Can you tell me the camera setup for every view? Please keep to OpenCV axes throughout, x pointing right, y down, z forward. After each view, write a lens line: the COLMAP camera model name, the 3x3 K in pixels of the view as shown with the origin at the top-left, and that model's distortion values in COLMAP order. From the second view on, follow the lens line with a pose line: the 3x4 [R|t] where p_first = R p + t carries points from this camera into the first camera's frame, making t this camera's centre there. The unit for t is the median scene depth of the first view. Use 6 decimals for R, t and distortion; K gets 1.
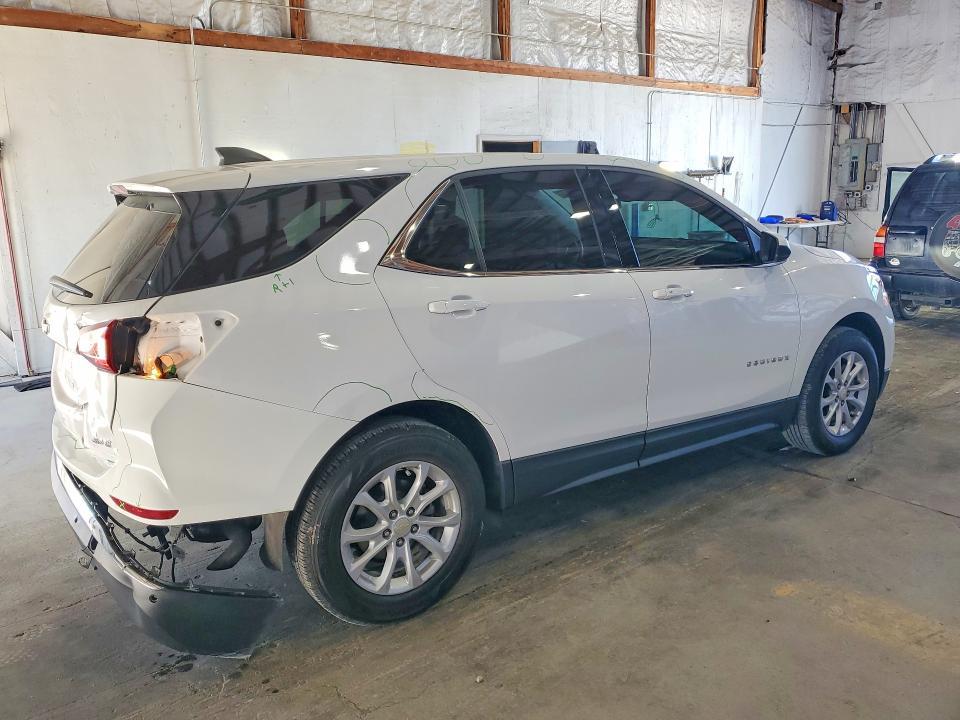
lens RADIAL K [[763.9, 0, 477.4], [0, 763.9, 363.4], [0, 0, 1]] dist [0.026364, -0.003907]
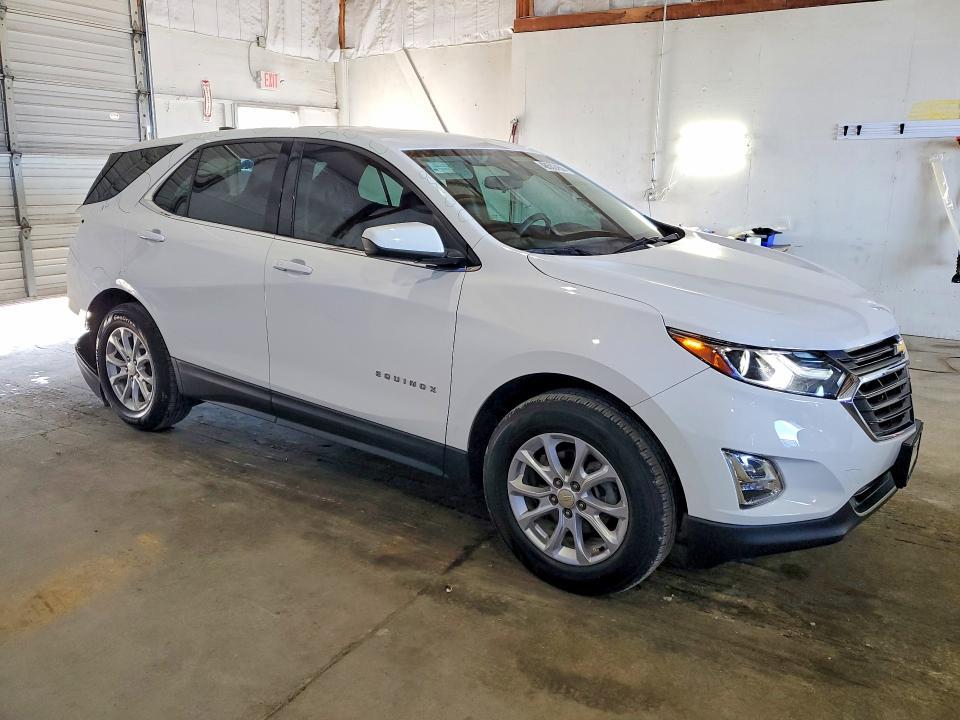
lens RADIAL K [[763.9, 0, 477.2], [0, 763.9, 355.5], [0, 0, 1]] dist [0.026364, -0.003907]
pose [[0.309763, 0.255543, -0.915830, 1.149313], [-0.223242, 0.955828, 0.191195, -0.203598], [0.924235, 0.145226, 0.353128, 0.793851]]
